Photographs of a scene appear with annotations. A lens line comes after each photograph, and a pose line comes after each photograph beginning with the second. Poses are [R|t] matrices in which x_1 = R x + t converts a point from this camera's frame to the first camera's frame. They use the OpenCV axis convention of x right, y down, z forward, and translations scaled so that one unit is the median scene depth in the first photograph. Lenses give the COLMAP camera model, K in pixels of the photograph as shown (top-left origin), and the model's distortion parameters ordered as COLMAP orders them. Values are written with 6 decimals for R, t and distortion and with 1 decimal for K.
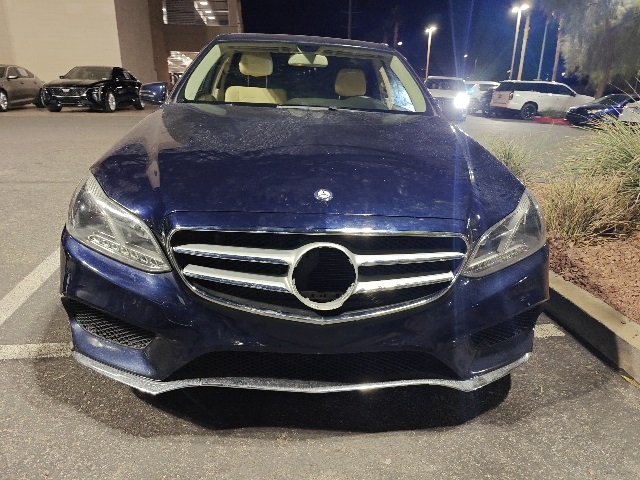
lens RADIAL K [[431.2, 0, 319.4], [0, 431.2, 236.4], [0, 0, 1]] dist [0.040647, -0.024267]
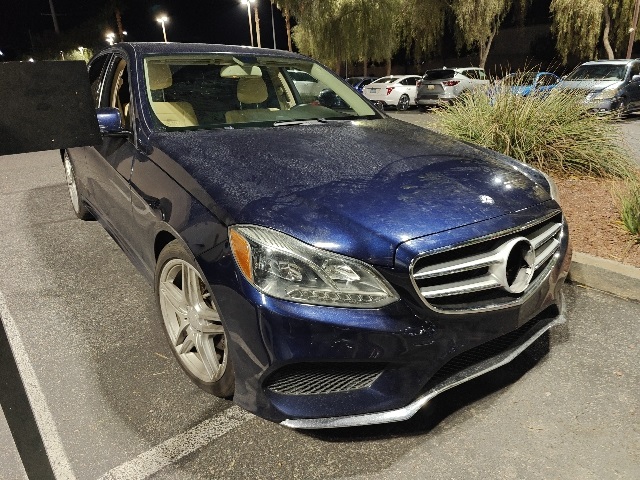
lens RADIAL K [[431.2, 0, 318.3], [0, 431.2, 243.7], [0, 0, 1]] dist [0.040647, -0.024267]
pose [[0.854433, -0.240572, 0.460509, -0.418699], [0.225599, 0.970214, 0.088266, -0.081356], [-0.468026, 0.028473, 0.883256, 0.078737]]
